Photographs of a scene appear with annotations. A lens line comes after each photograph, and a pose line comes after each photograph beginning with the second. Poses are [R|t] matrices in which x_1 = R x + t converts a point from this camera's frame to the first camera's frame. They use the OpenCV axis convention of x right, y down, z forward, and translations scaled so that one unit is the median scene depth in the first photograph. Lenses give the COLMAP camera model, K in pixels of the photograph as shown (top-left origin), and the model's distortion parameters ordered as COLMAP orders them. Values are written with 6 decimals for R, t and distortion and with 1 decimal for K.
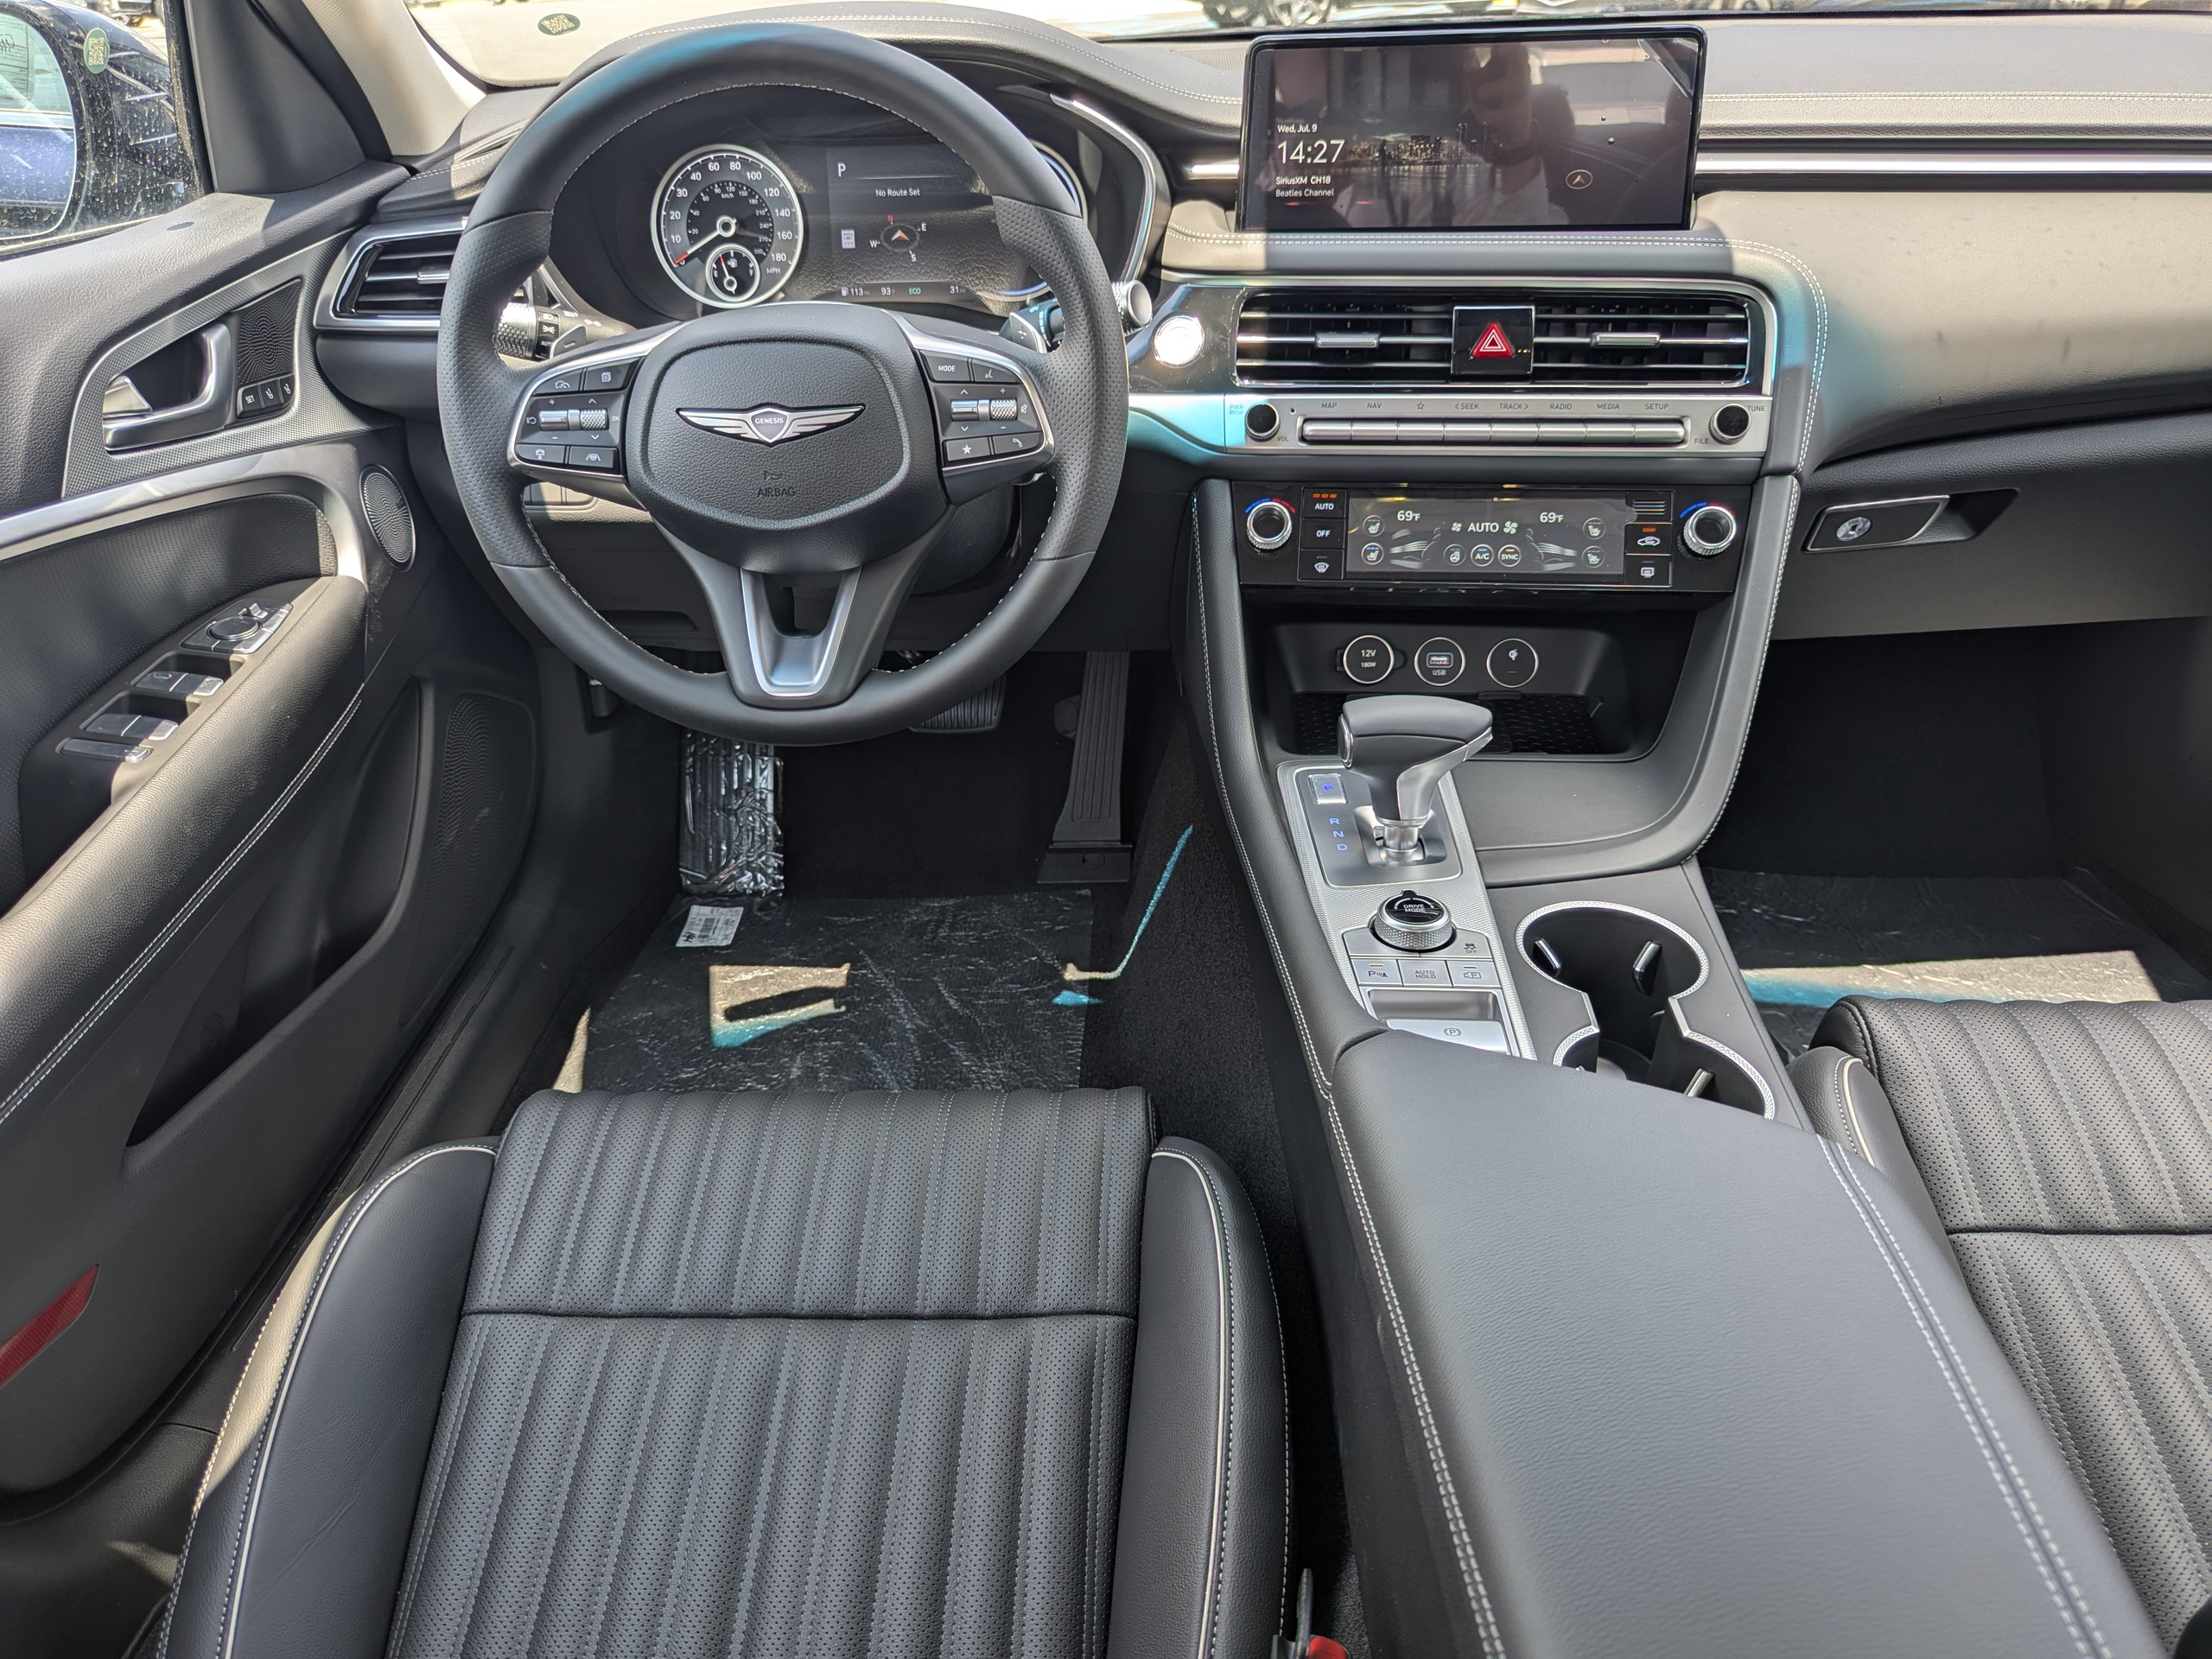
lens RADIAL K [[1593.2, 0, 1106.0], [0, 1593.2, 829.5], [0, 0, 1]] dist [0.007285, -0.006120]
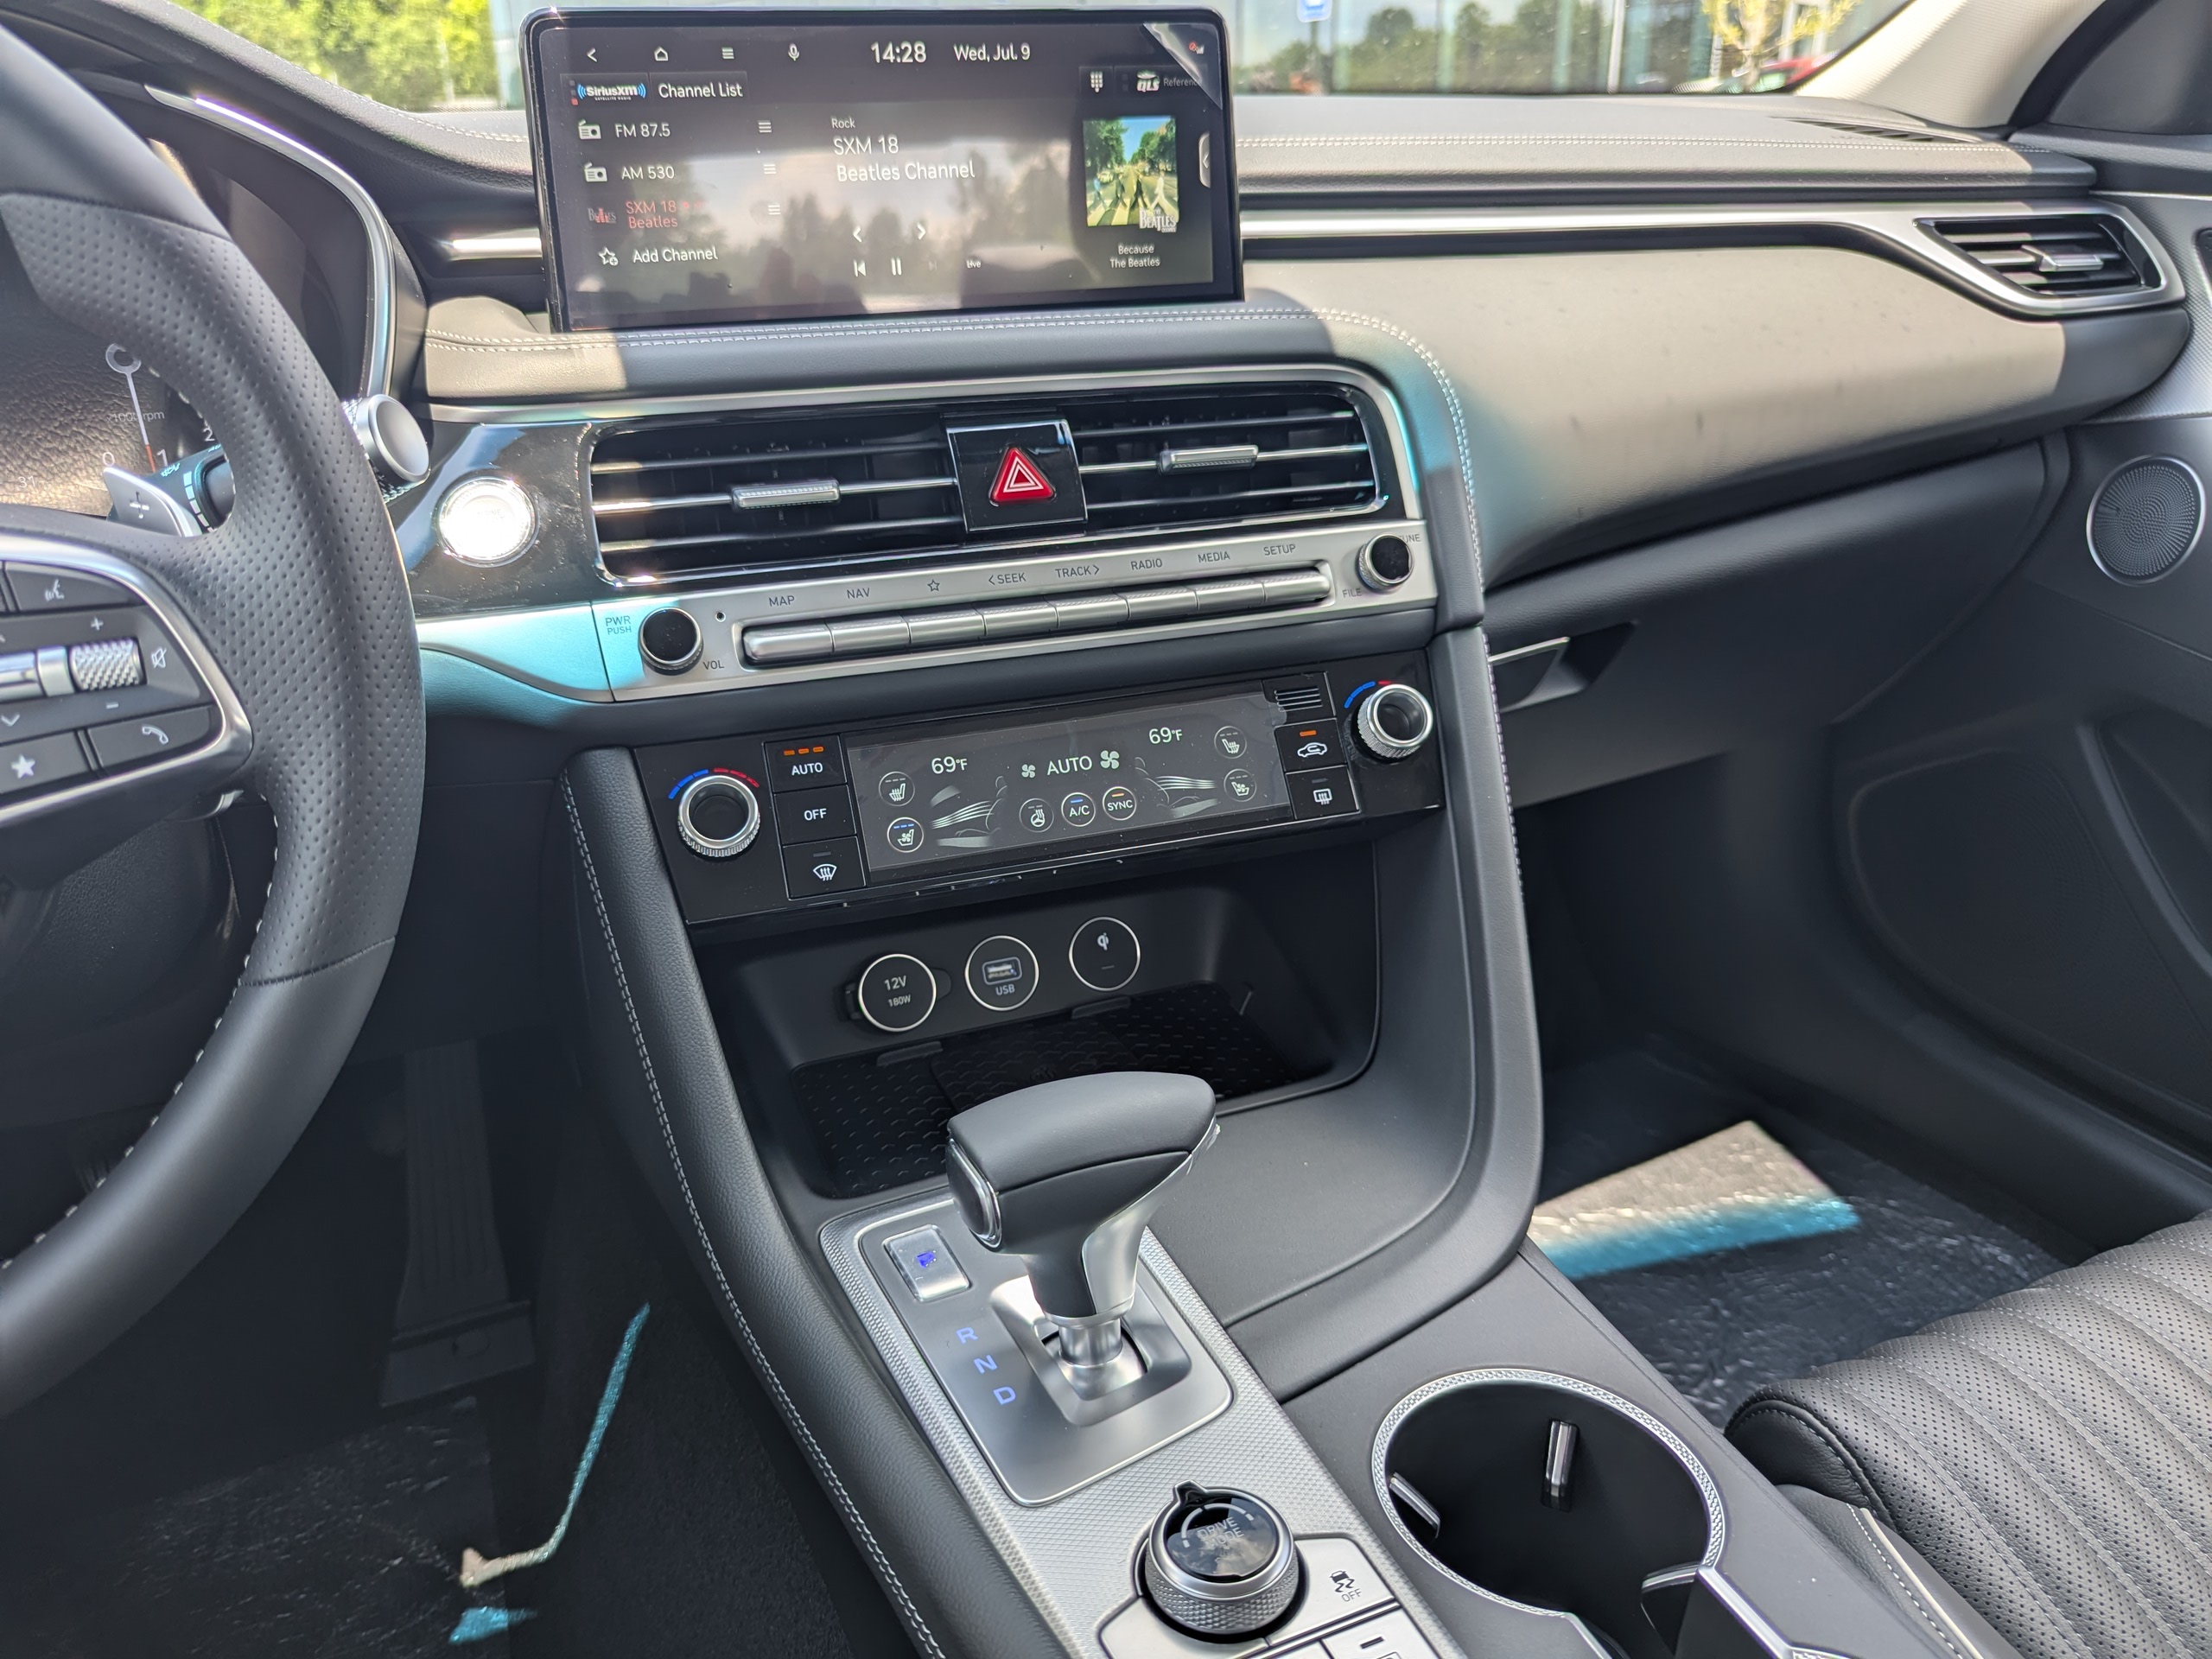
lens RADIAL K [[1584.0, 0, 1114.2], [0, 1584.0, 856.1], [0, 0, 1]] dist [0.014068, -0.004077]
pose [[0.899967, -0.167272, 0.402590, -0.000386], [0.215632, 0.973386, -0.077601, -0.103893], [-0.378895, 0.156650, 0.912085, 0.439705]]
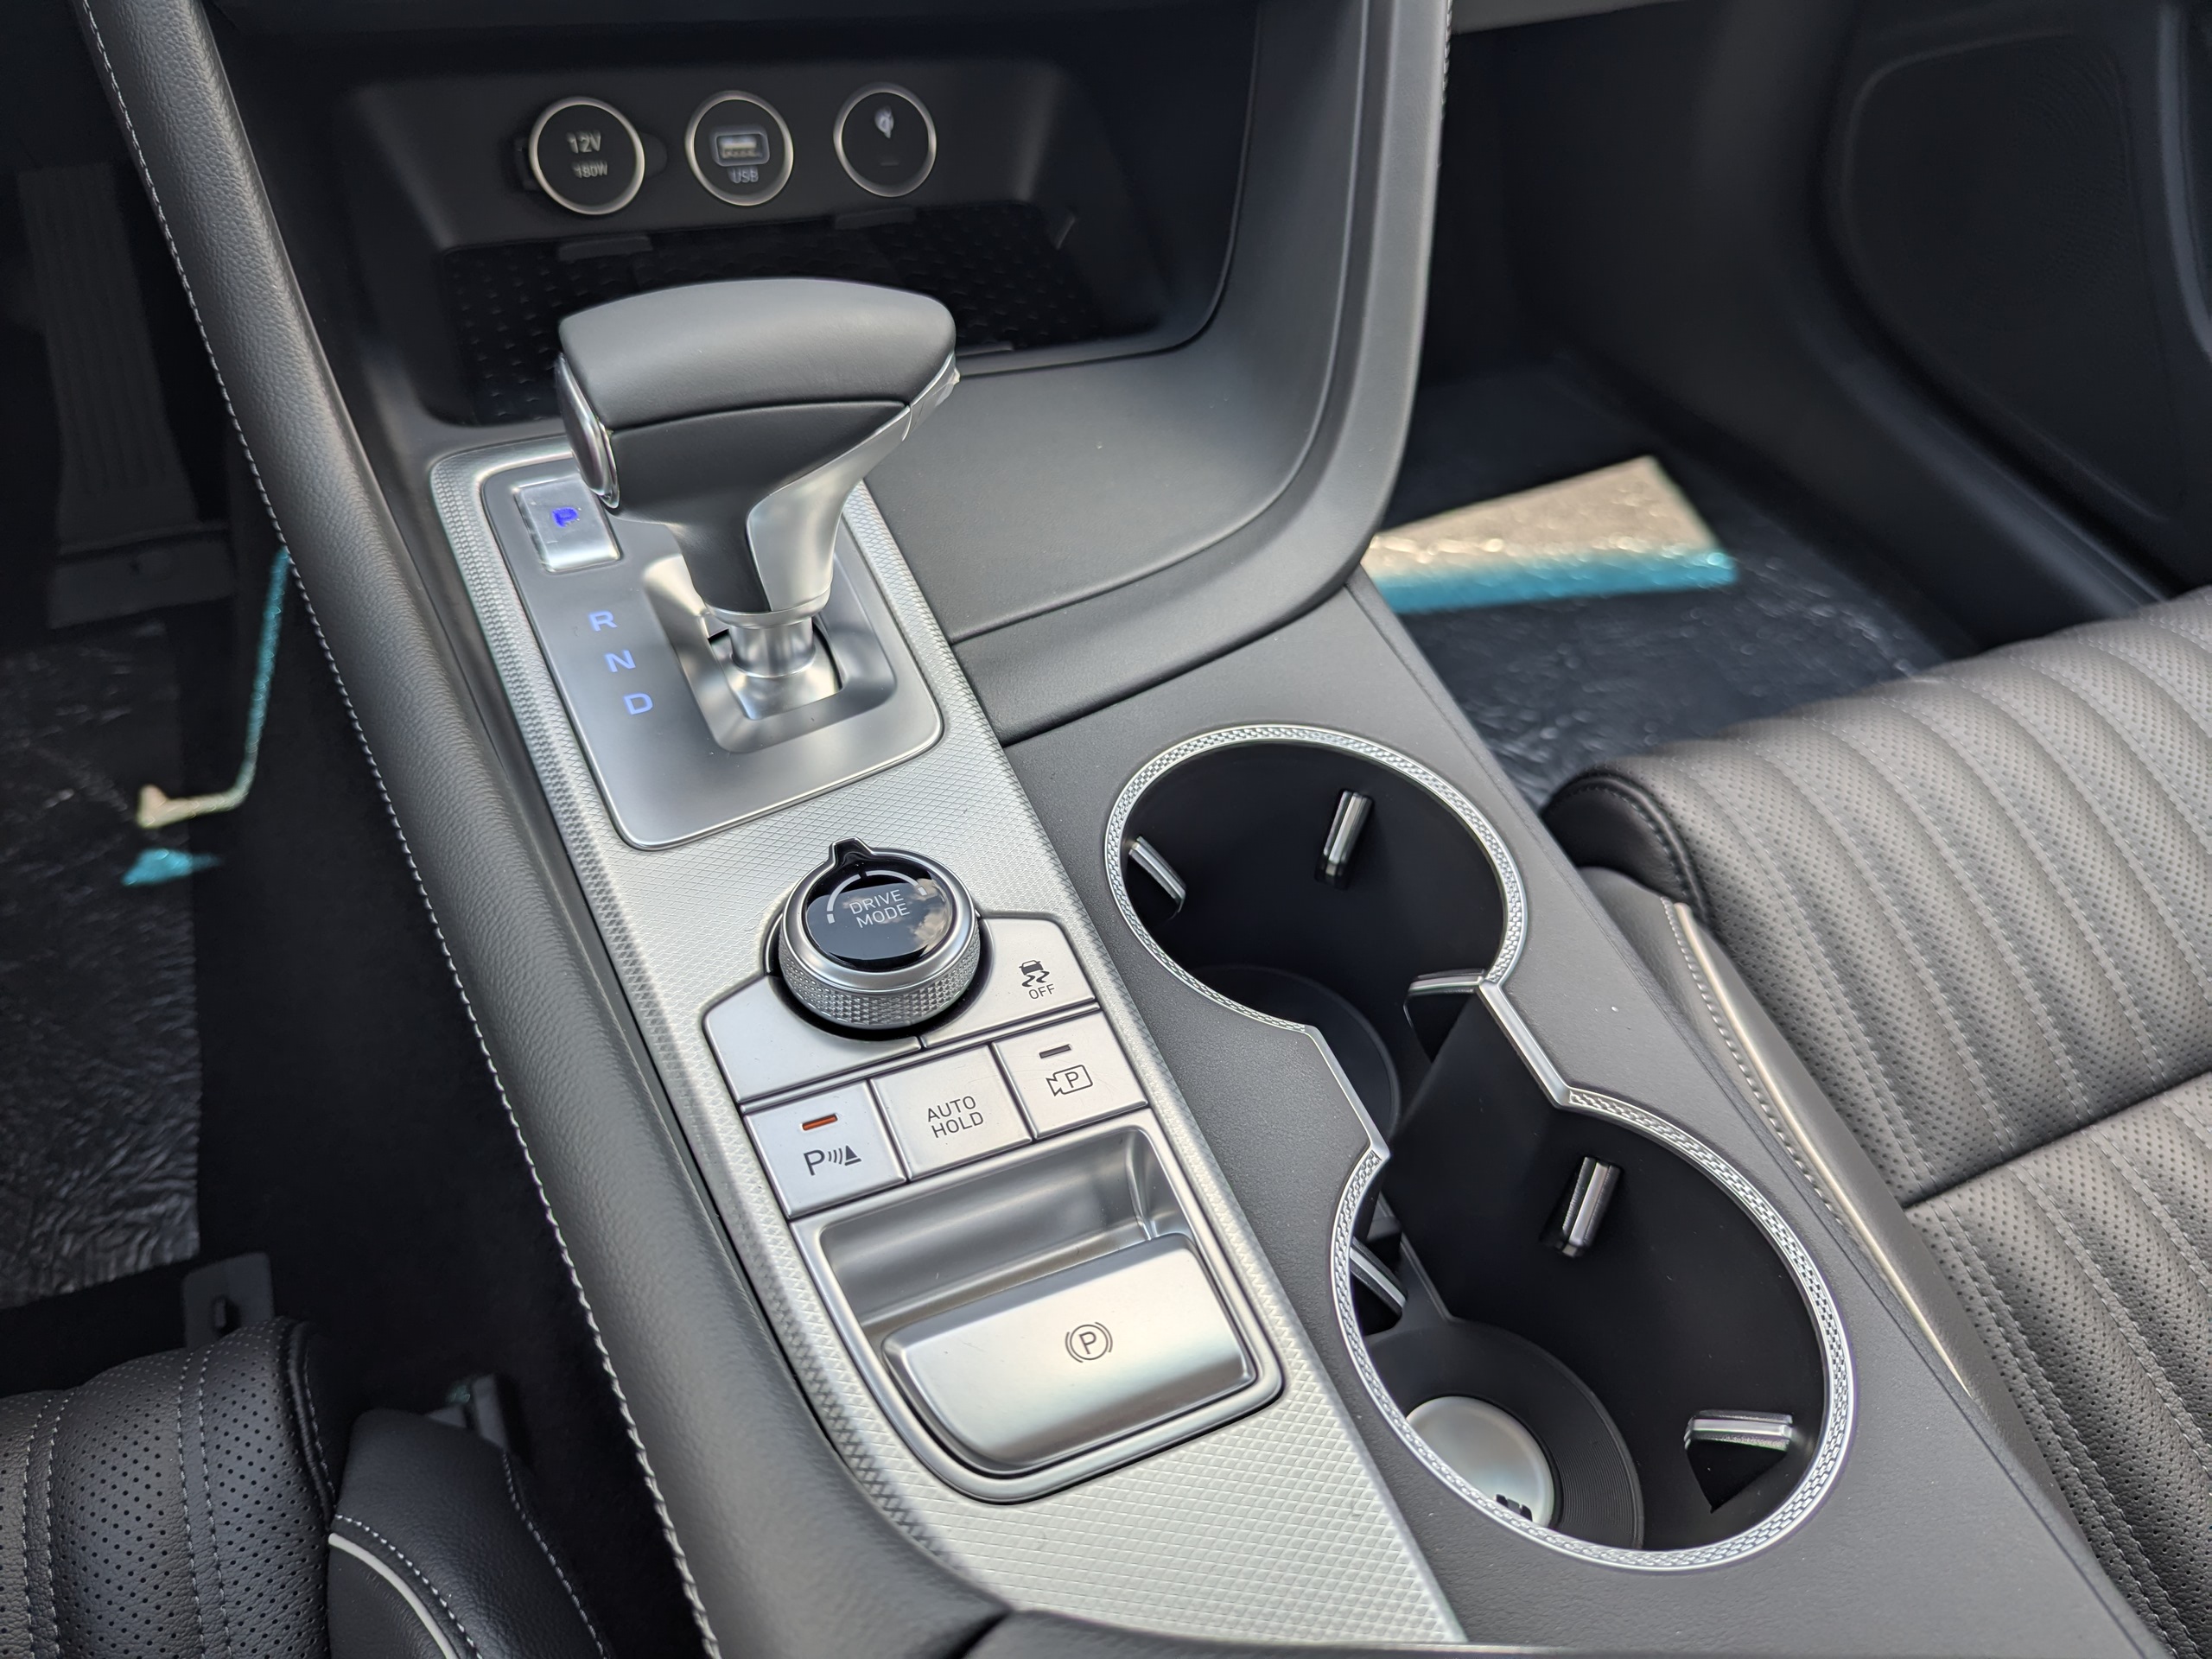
lens RADIAL K [[1593.2, 0, 1106.0], [0, 1593.2, 829.5], [0, 0, 1]] dist [0.007285, -0.006120]
pose [[0.893579, -0.242956, 0.377478, 0.086798], [0.108874, 0.933070, 0.342822, -0.075965], [-0.435504, -0.265241, 0.860223, 0.547615]]
